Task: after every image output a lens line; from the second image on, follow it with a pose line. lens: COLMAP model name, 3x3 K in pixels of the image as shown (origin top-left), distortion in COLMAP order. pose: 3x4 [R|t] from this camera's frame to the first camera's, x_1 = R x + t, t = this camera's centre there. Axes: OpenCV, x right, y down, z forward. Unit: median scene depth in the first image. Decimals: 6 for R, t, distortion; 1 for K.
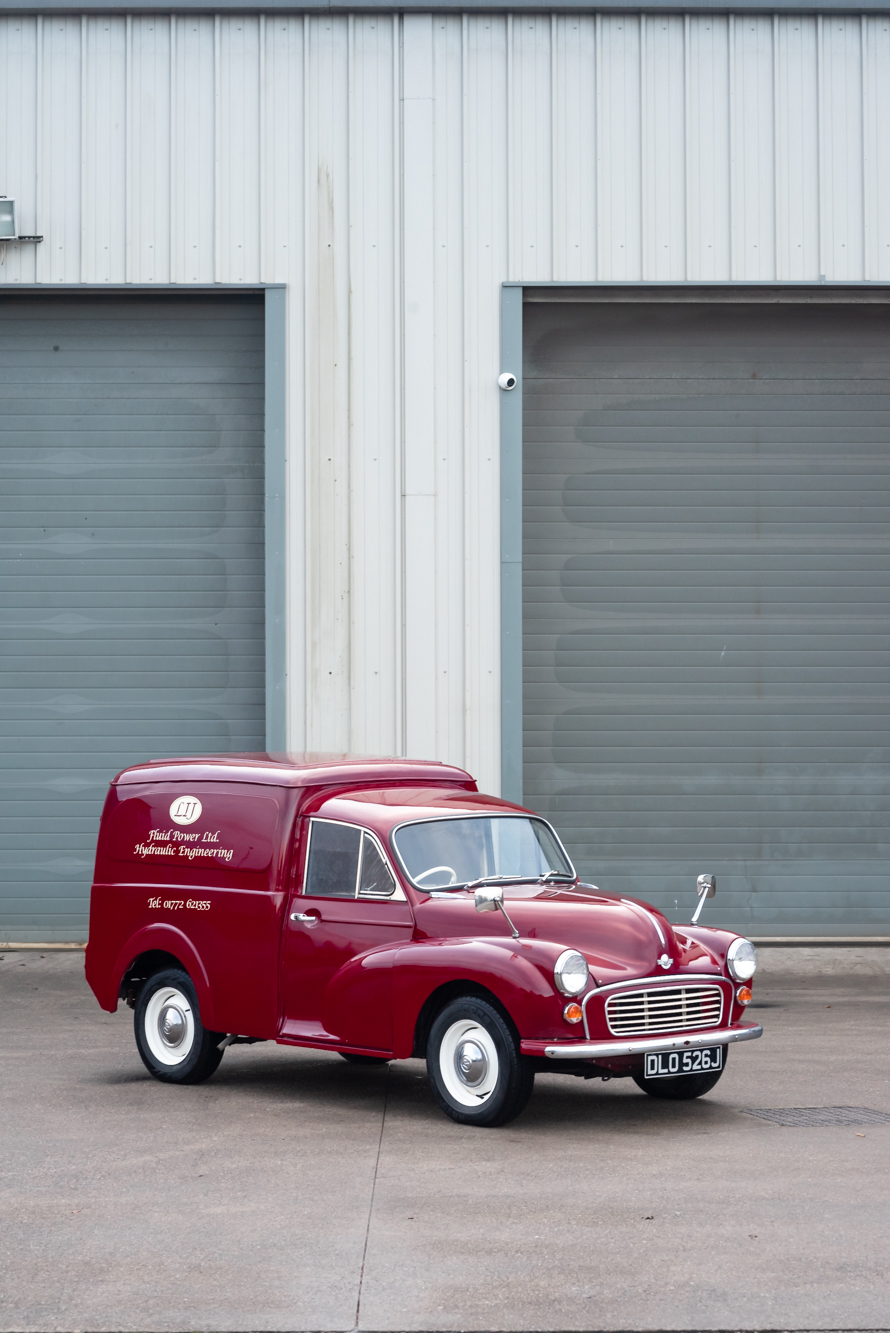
lens RADIAL K [[3041.1, 0, 454.7], [0, 3041.1, 659.7], [0, 0, 1]] dist [-0.029627, 0.000000]
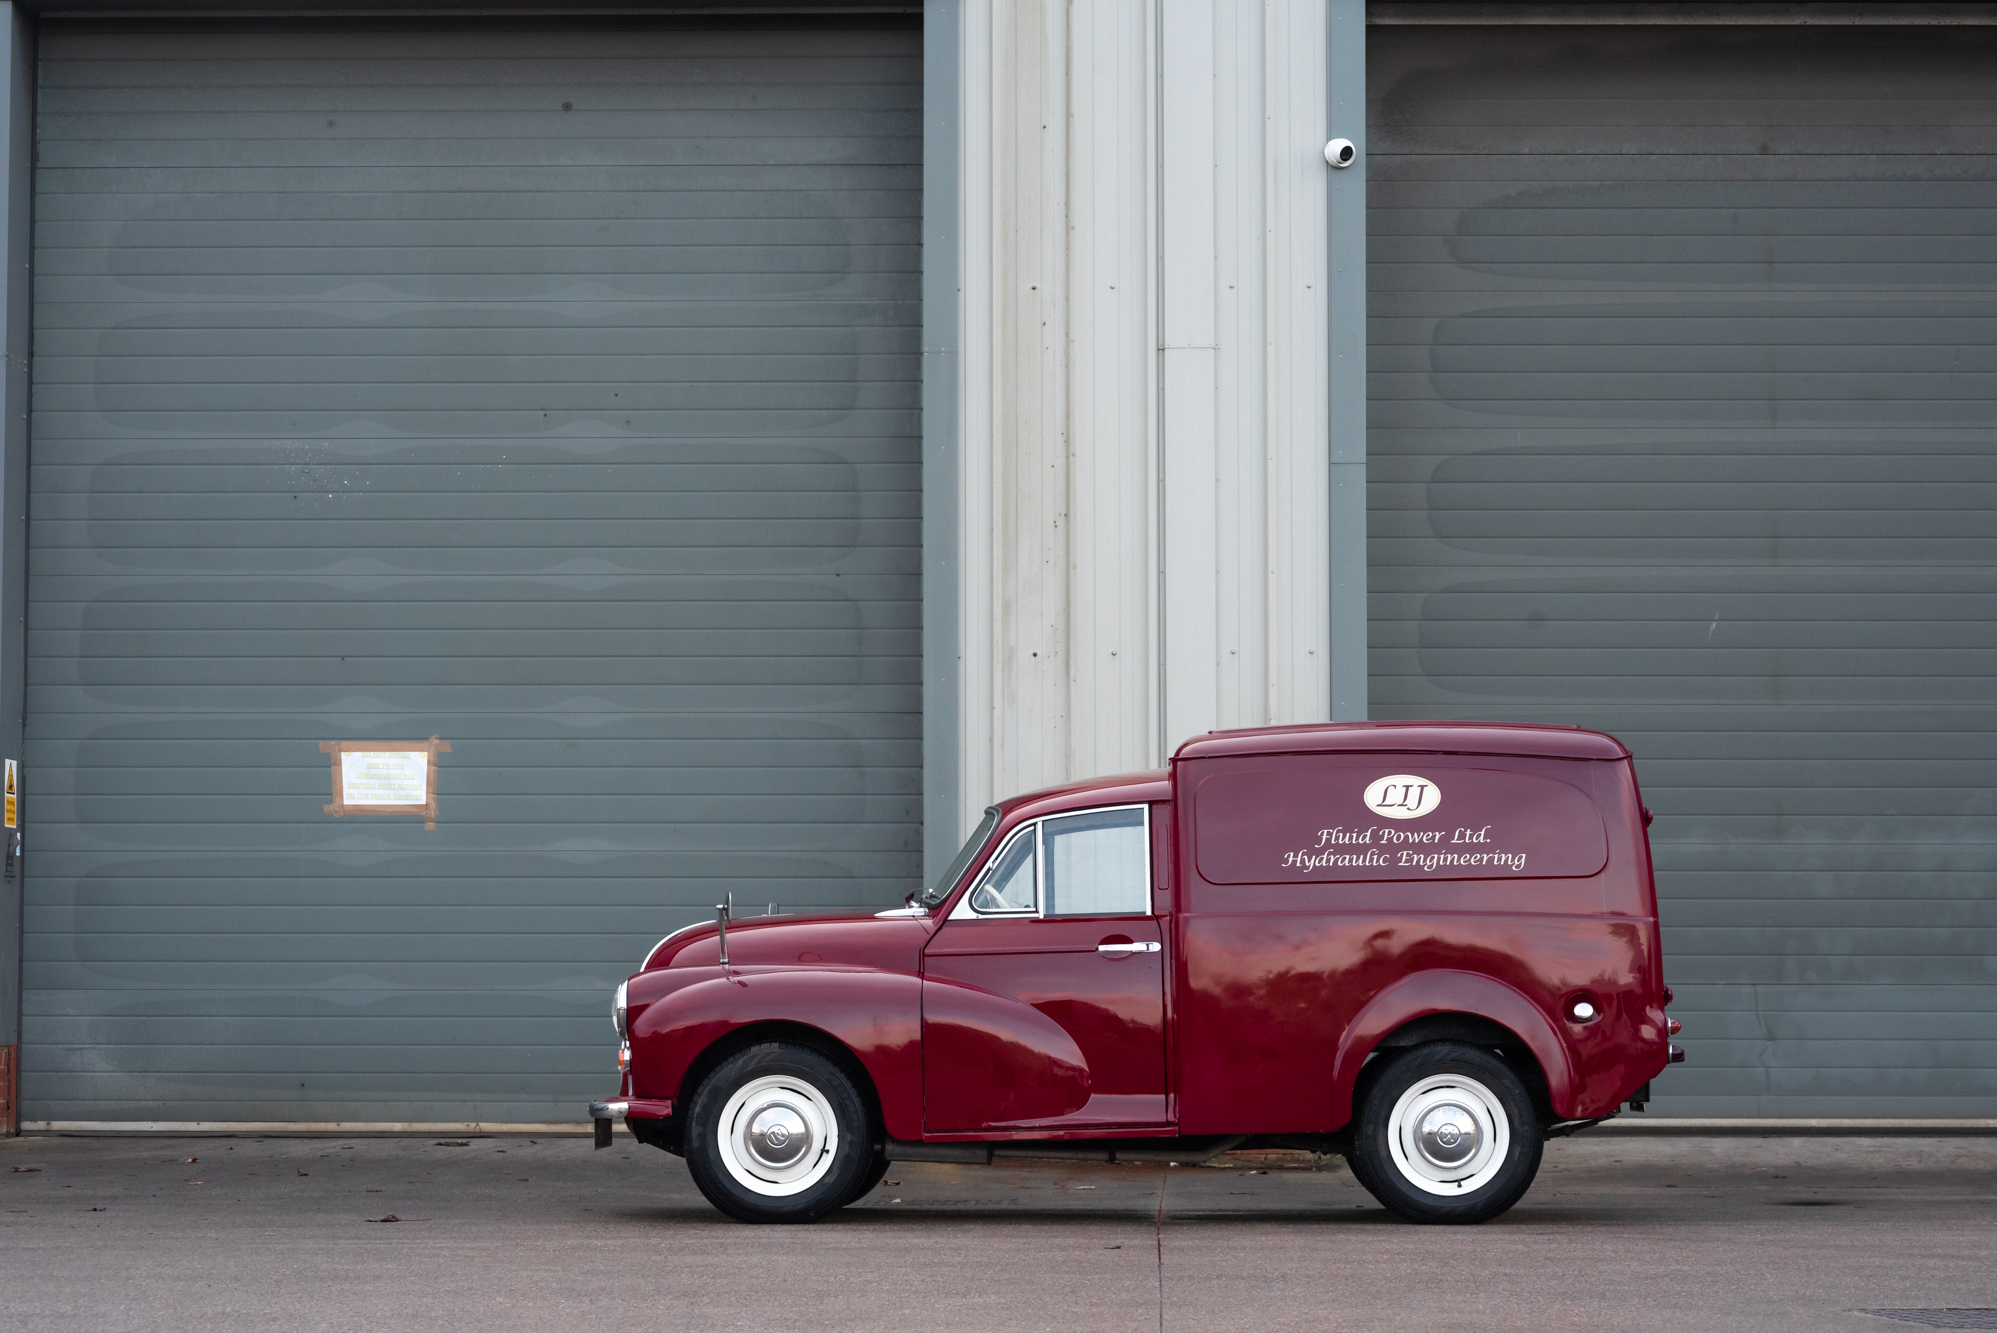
lens RADIAL K [[4555.9, 0, 1006.5], [0, 4555.9, 666.5], [0, 0, 1]] dist [-0.029627, 0.000000]
pose [[0.999182, -0.000659, -0.040436, -0.011164], [-0.001253, 0.998883, -0.047235, 0.047146], [0.040422, 0.047247, 0.998065, 0.133226]]
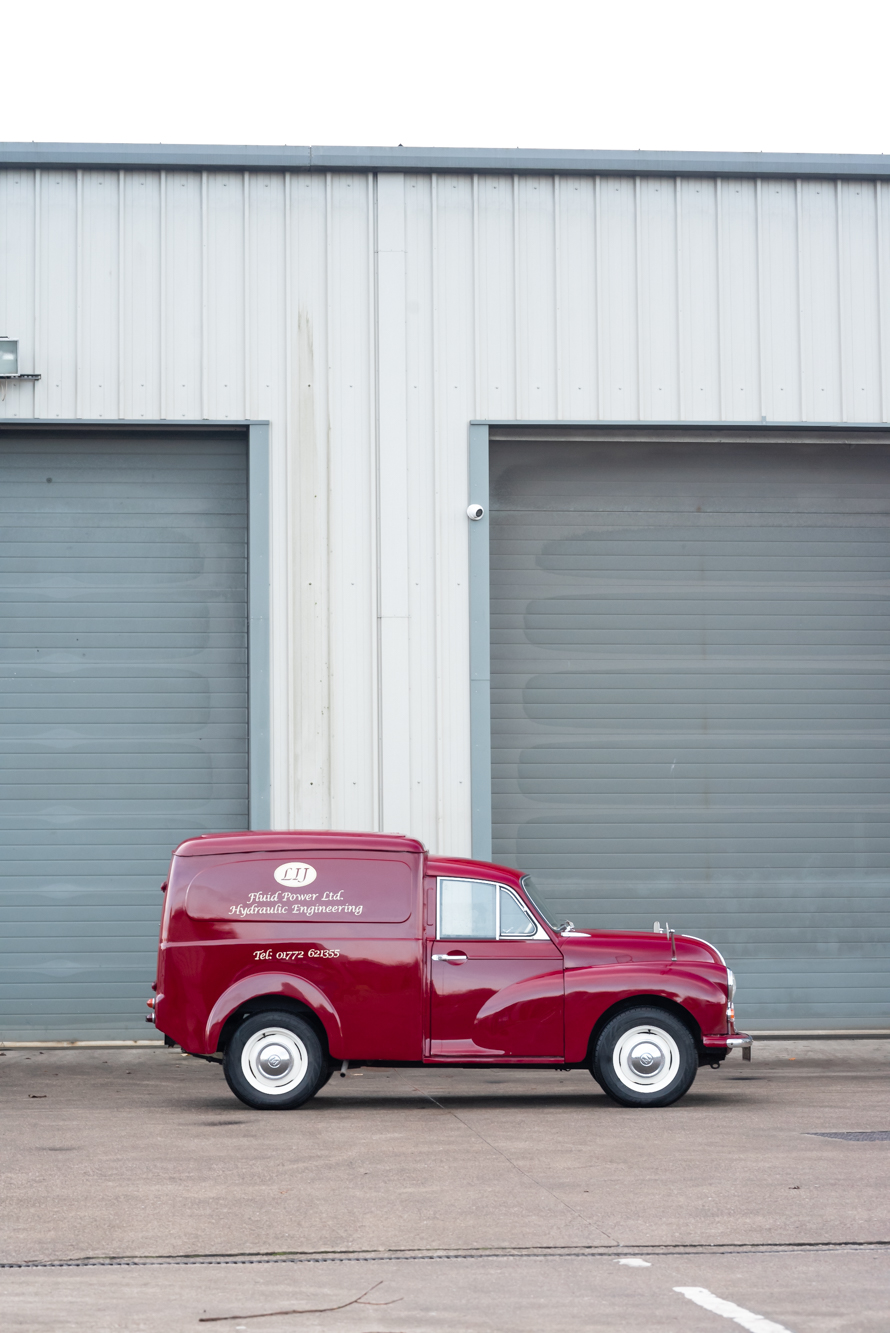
lens RADIAL K [[3041.1, 0, 438.1], [0, 3041.1, 666.4], [0, 0, 1]] dist [-0.029627, 0.000000]
pose [[0.997188, 0.000636, 0.074935, -0.075804], [0.003960, 0.998120, -0.061169, 0.028377], [-0.074833, 0.061294, 0.995311, -0.065235]]
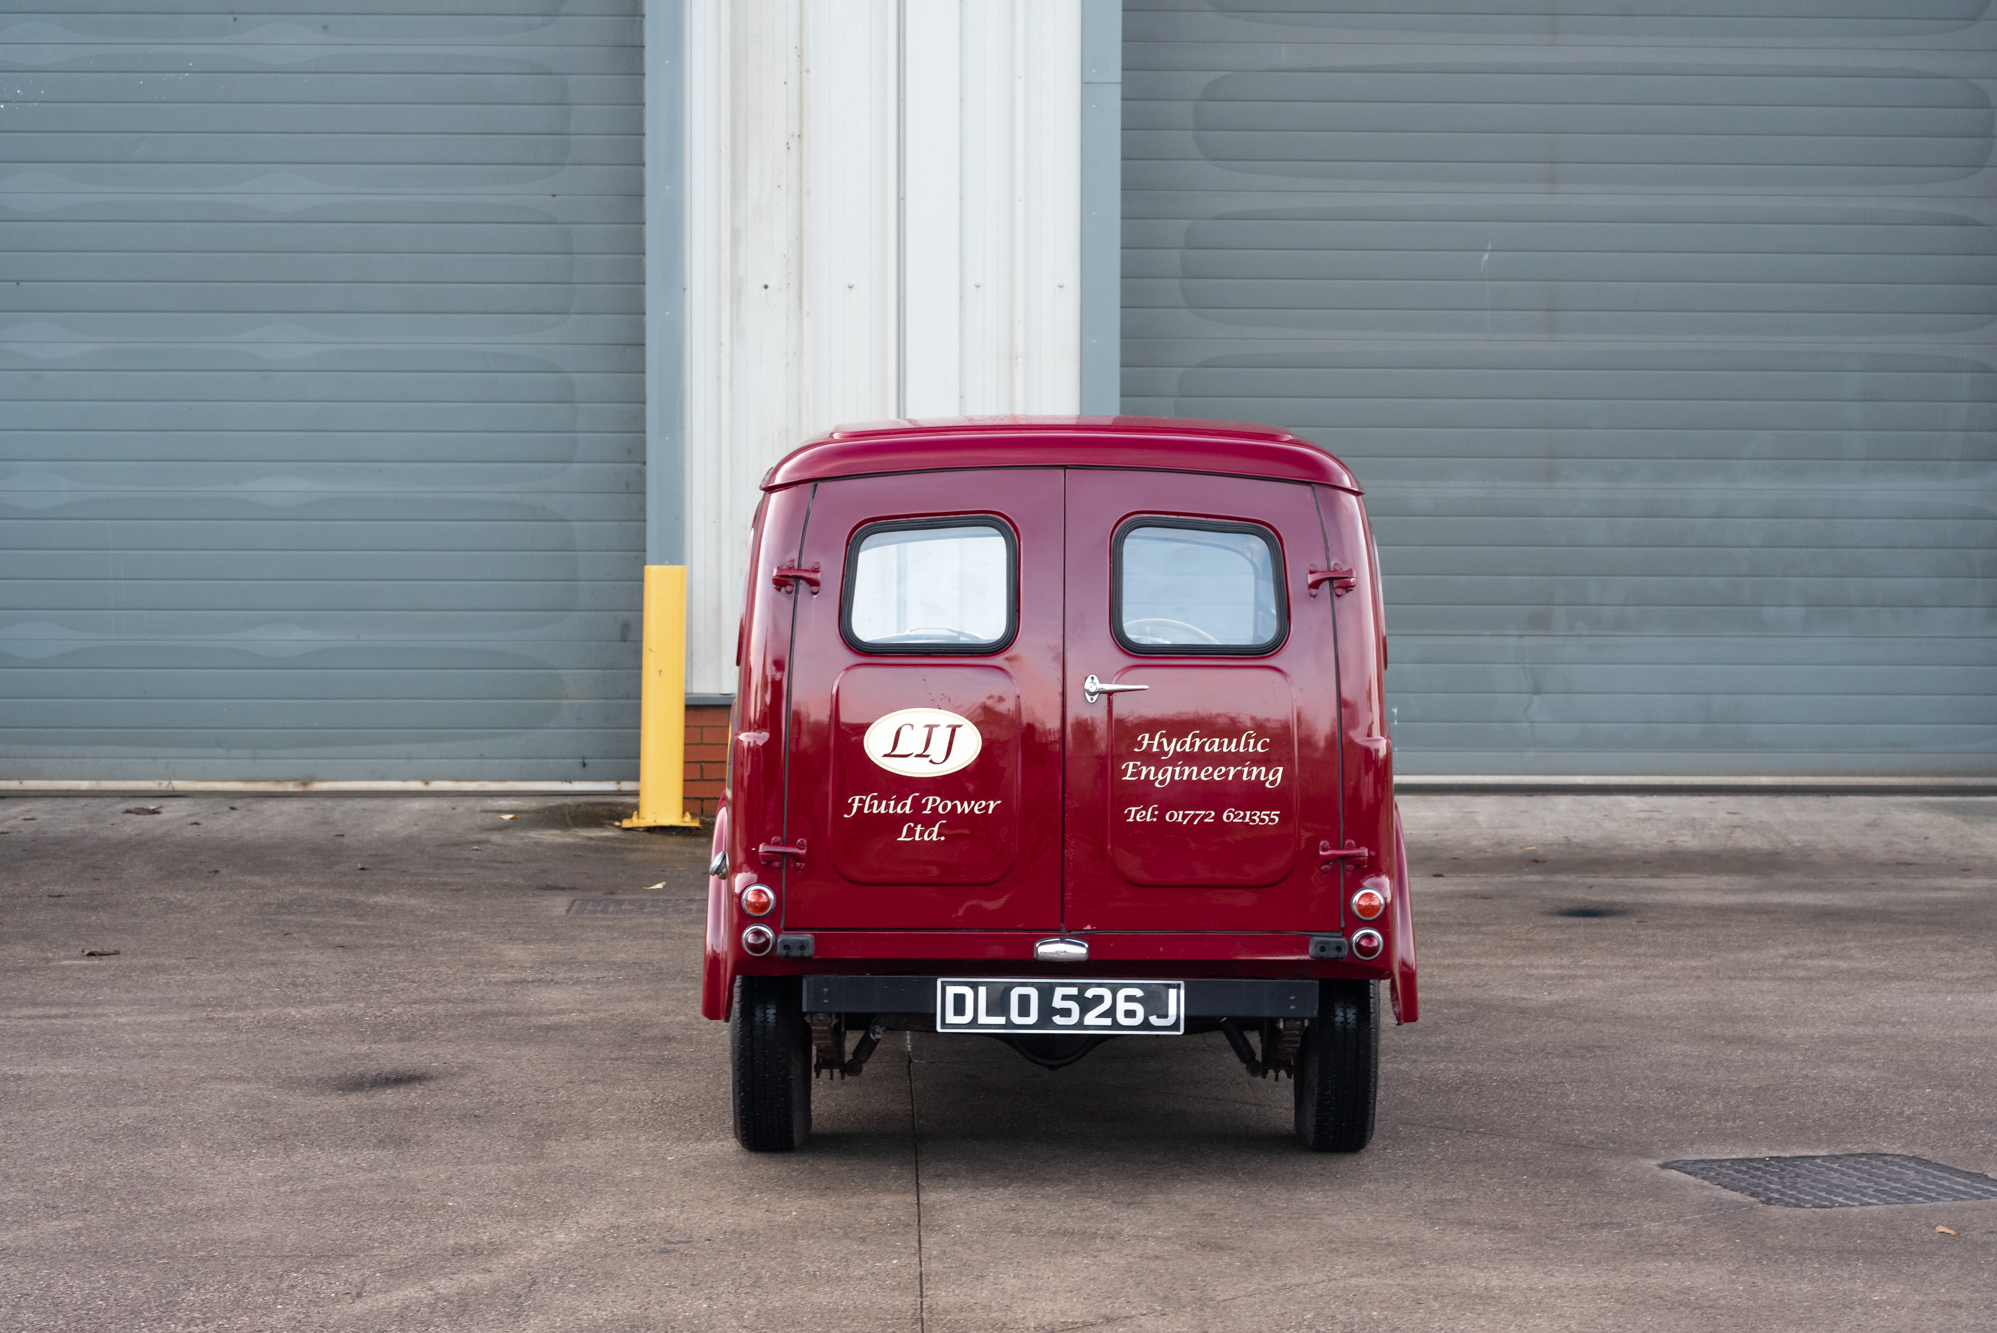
lens RADIAL K [[4555.9, 0, 987.9], [0, 4555.9, 647.9], [0, 0, 1]] dist [-0.029627, 0.000000]
pose [[0.999814, 0.004925, 0.018631, -0.015995], [-0.006211, 0.997555, 0.069615, 0.011729], [-0.018242, -0.069718, 0.997400, 0.185446]]
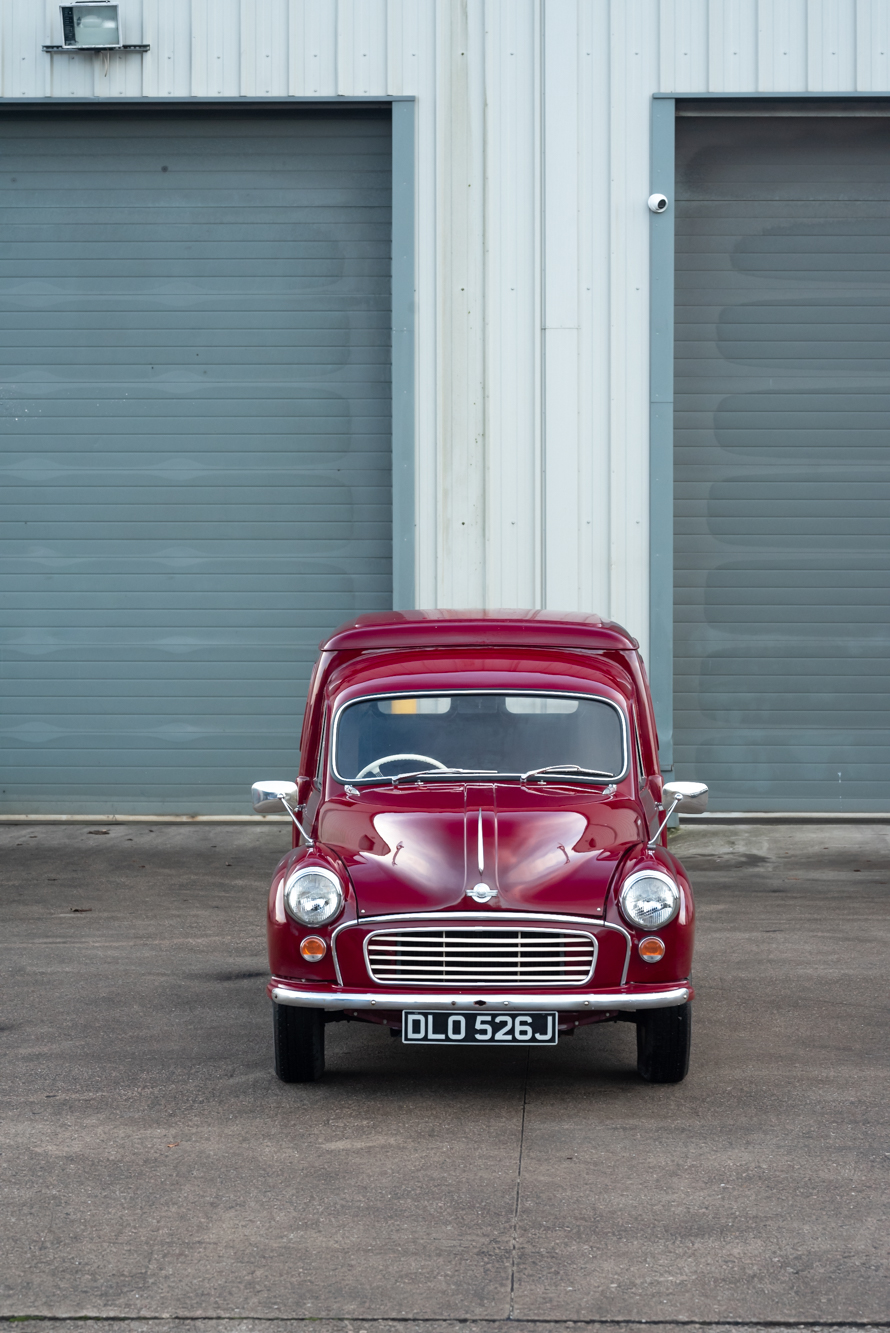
lens RADIAL K [[3041.1, 0, 452.9], [0, 3041.1, 673.8], [0, 0, 1]] dist [-0.029627, 0.000000]
pose [[0.999151, 0.003351, -0.041050, -0.006201], [-0.001321, 0.998779, 0.049389, 0.004322], [0.041165, -0.049293, 0.997936, 0.082273]]
